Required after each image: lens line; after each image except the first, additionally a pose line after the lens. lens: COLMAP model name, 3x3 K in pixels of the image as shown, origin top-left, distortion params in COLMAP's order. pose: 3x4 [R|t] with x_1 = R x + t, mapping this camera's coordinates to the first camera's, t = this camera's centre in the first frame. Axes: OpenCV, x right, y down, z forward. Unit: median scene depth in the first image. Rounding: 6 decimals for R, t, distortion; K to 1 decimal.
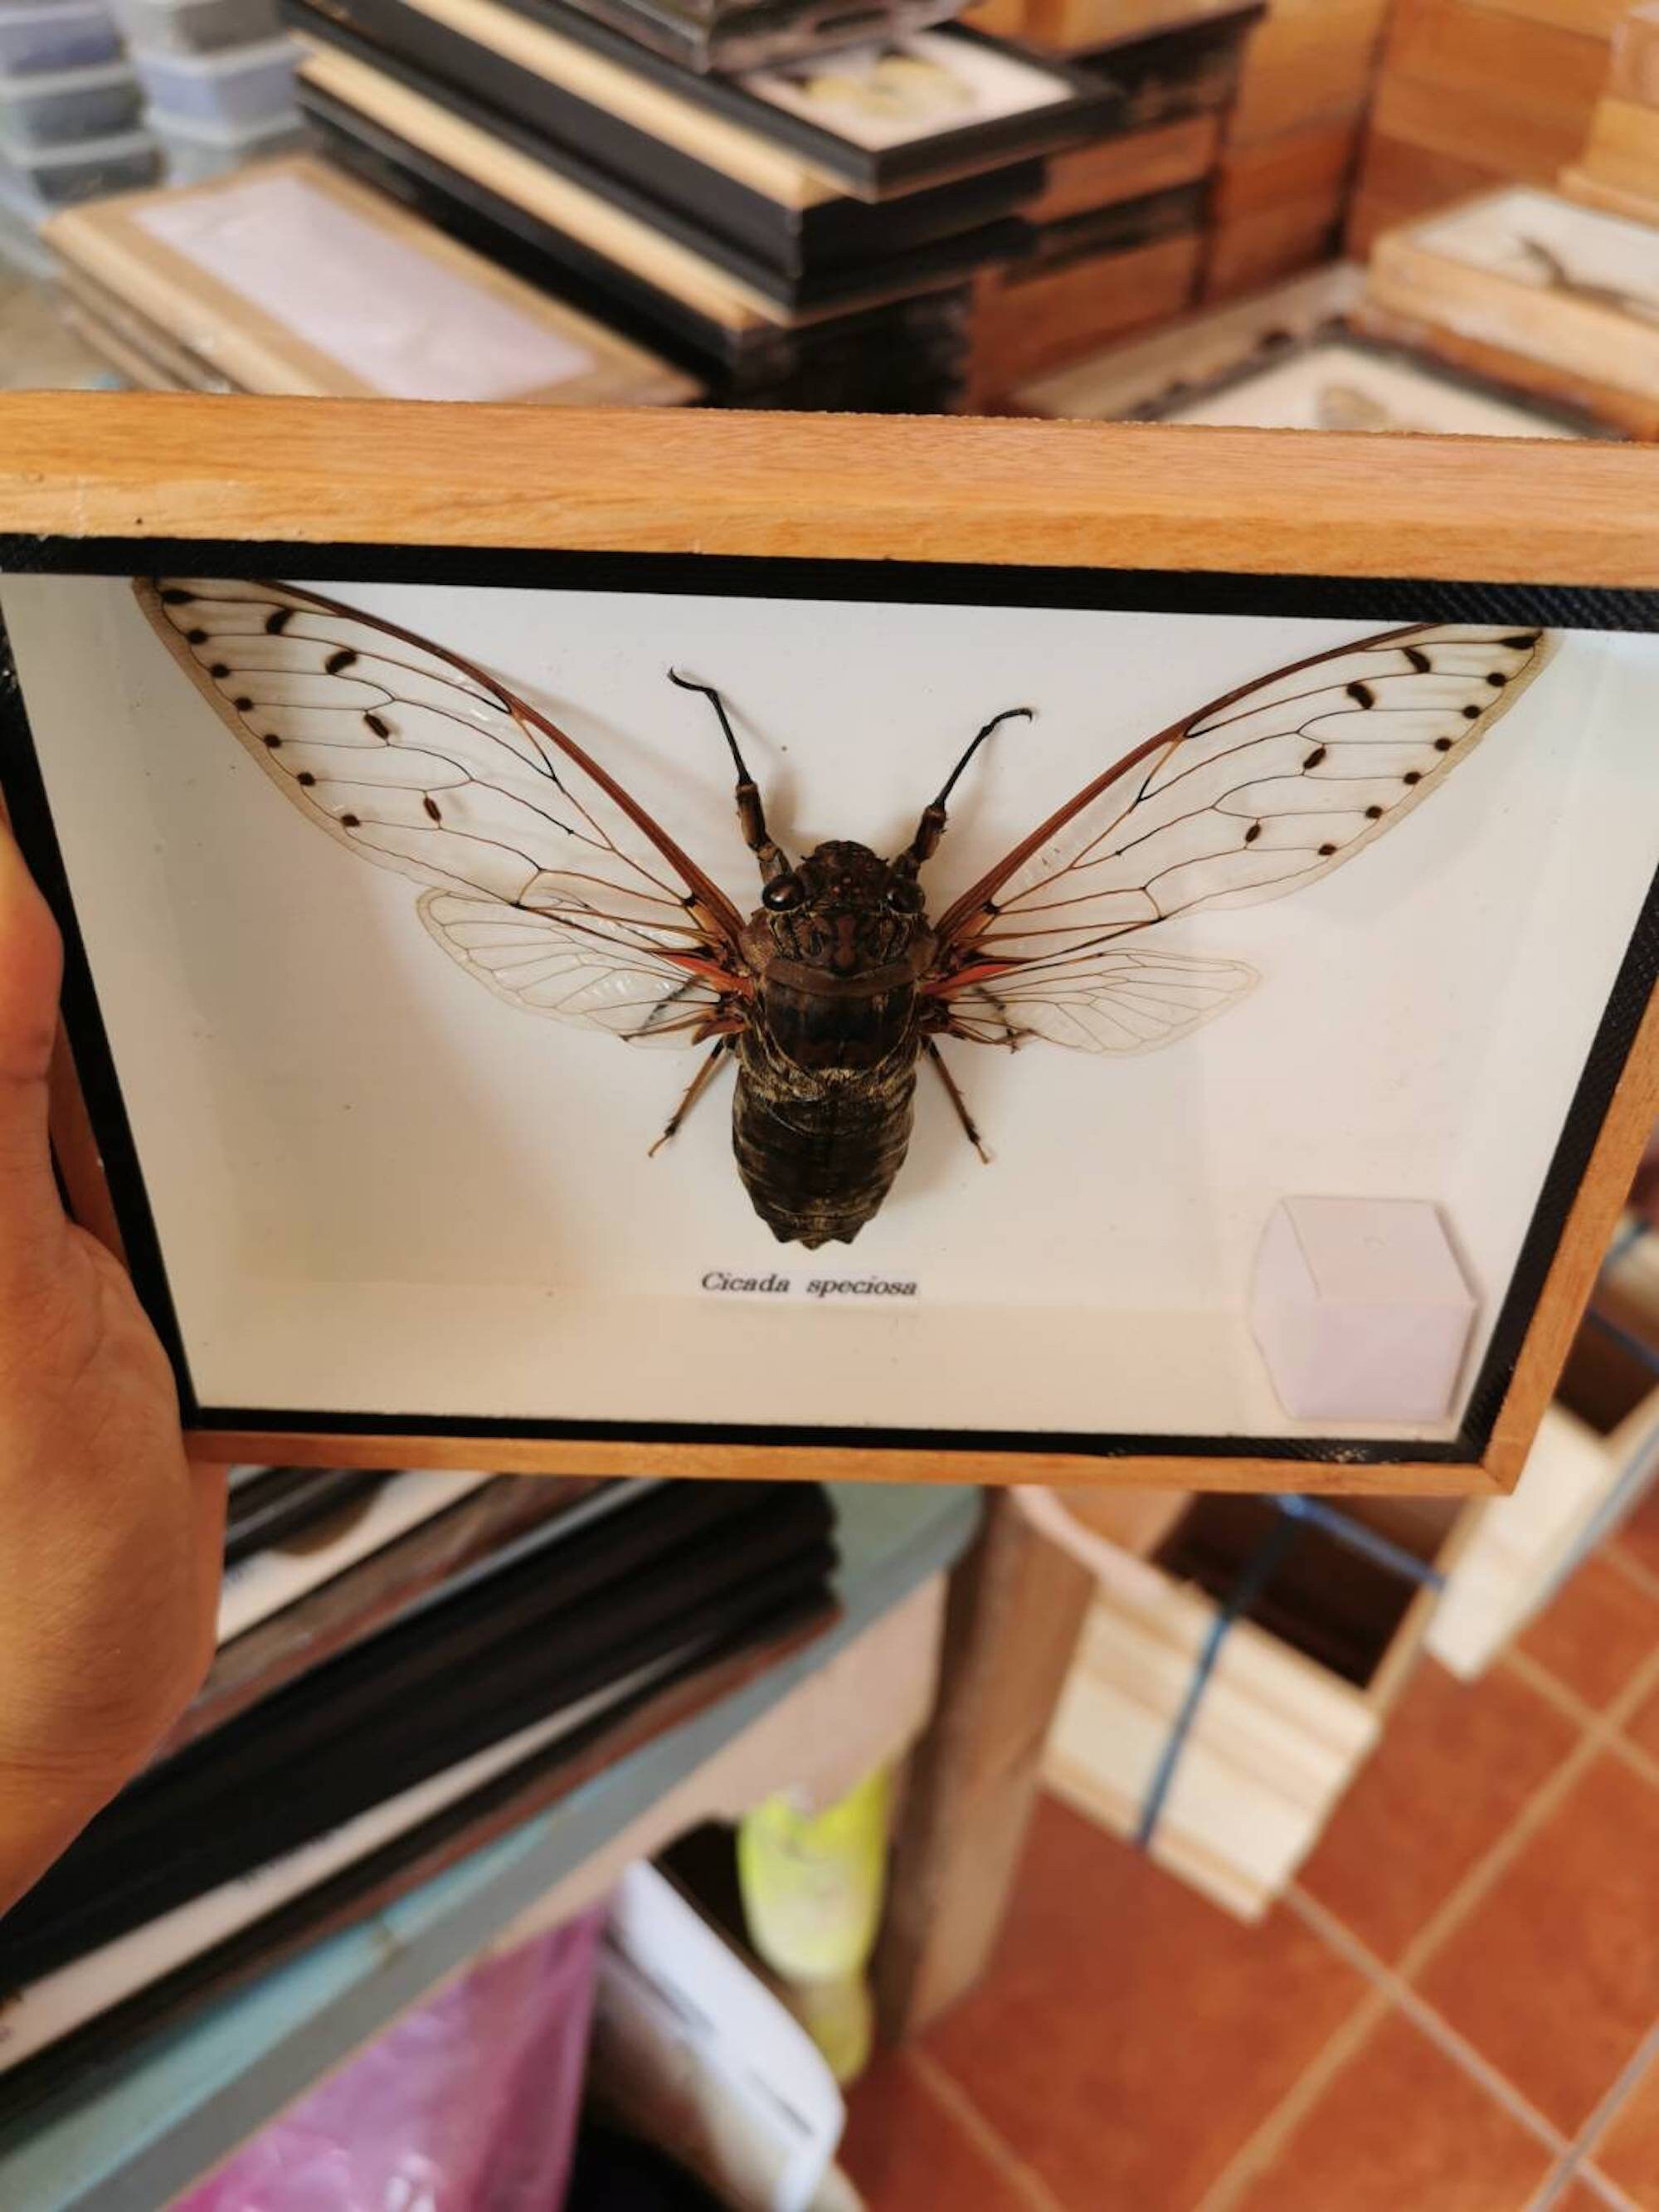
lens RADIAL K [[1770.0, 0, 829.5], [0, 1770.0, 1106.0], [0, 0, 1]] dist [0.004946, -0.107358]
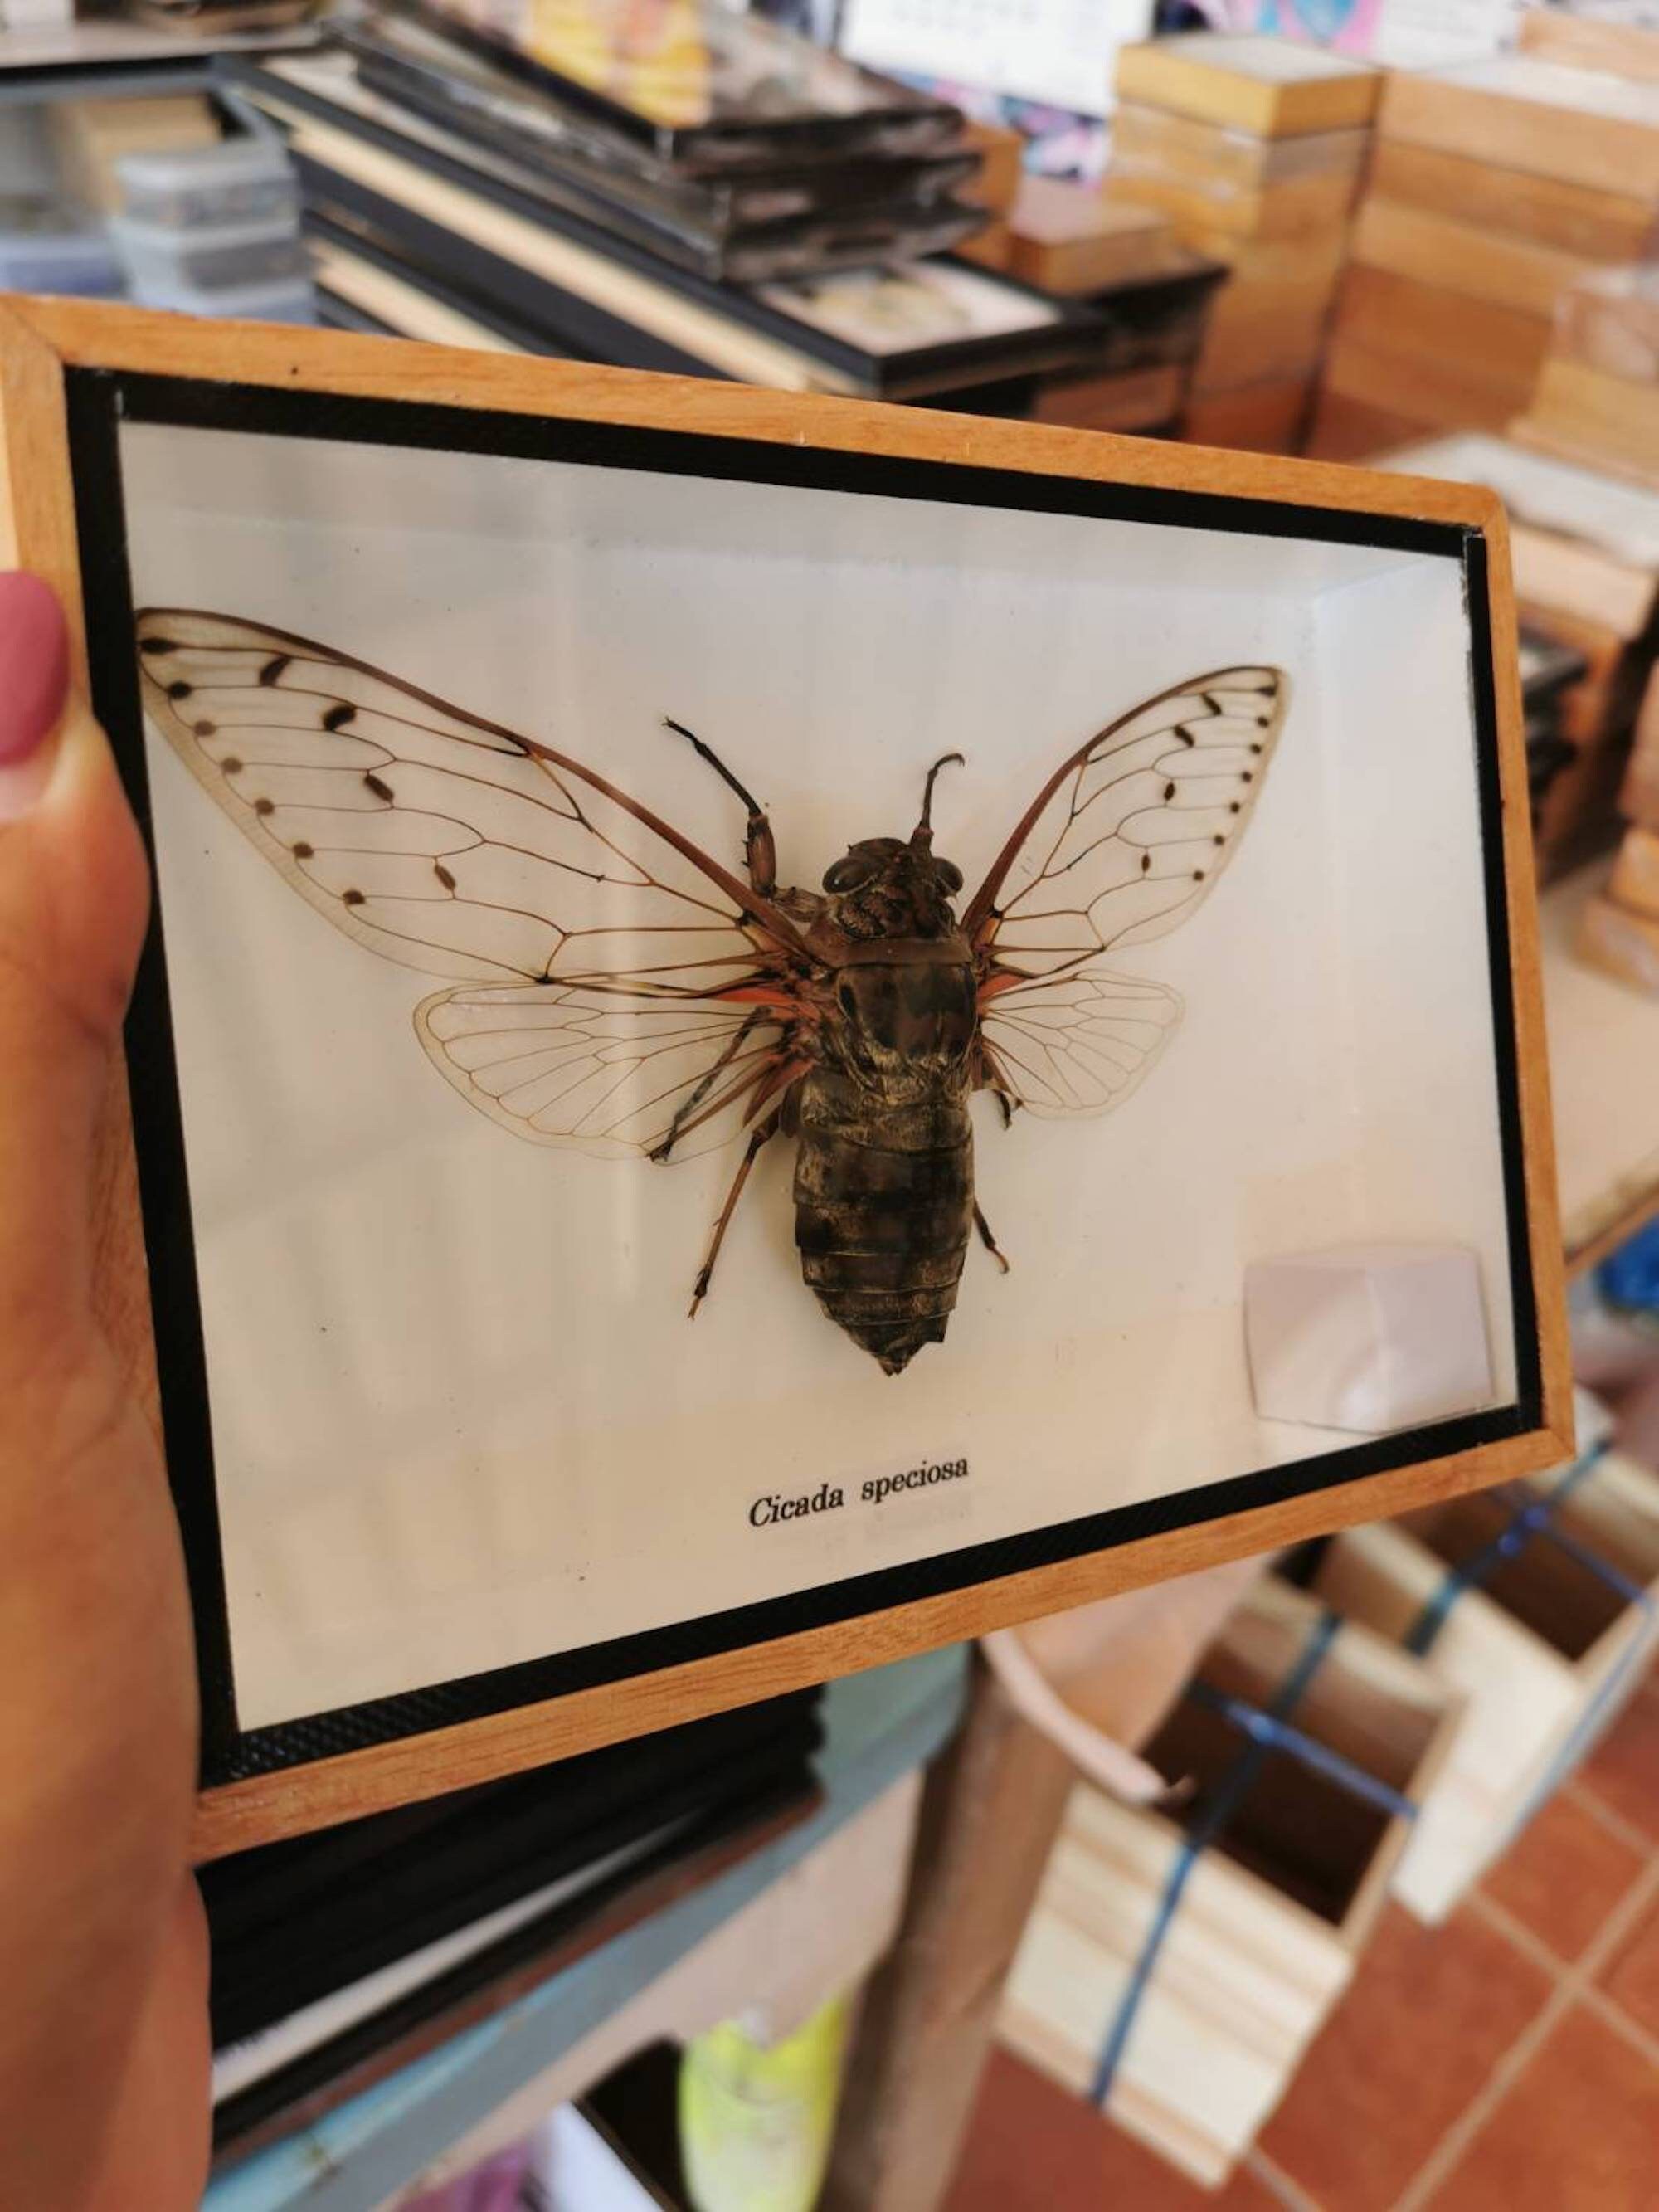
lens RADIAL K [[1770.0, 0, 829.5], [0, 1770.0, 1106.0], [0, 0, 1]] dist [0.004946, -0.107358]
pose [[0.855263, -0.123929, 0.503157, -0.527897], [0.388235, 0.796358, -0.463775, 0.421083], [-0.343218, 0.591992, 0.729209, 0.348272]]
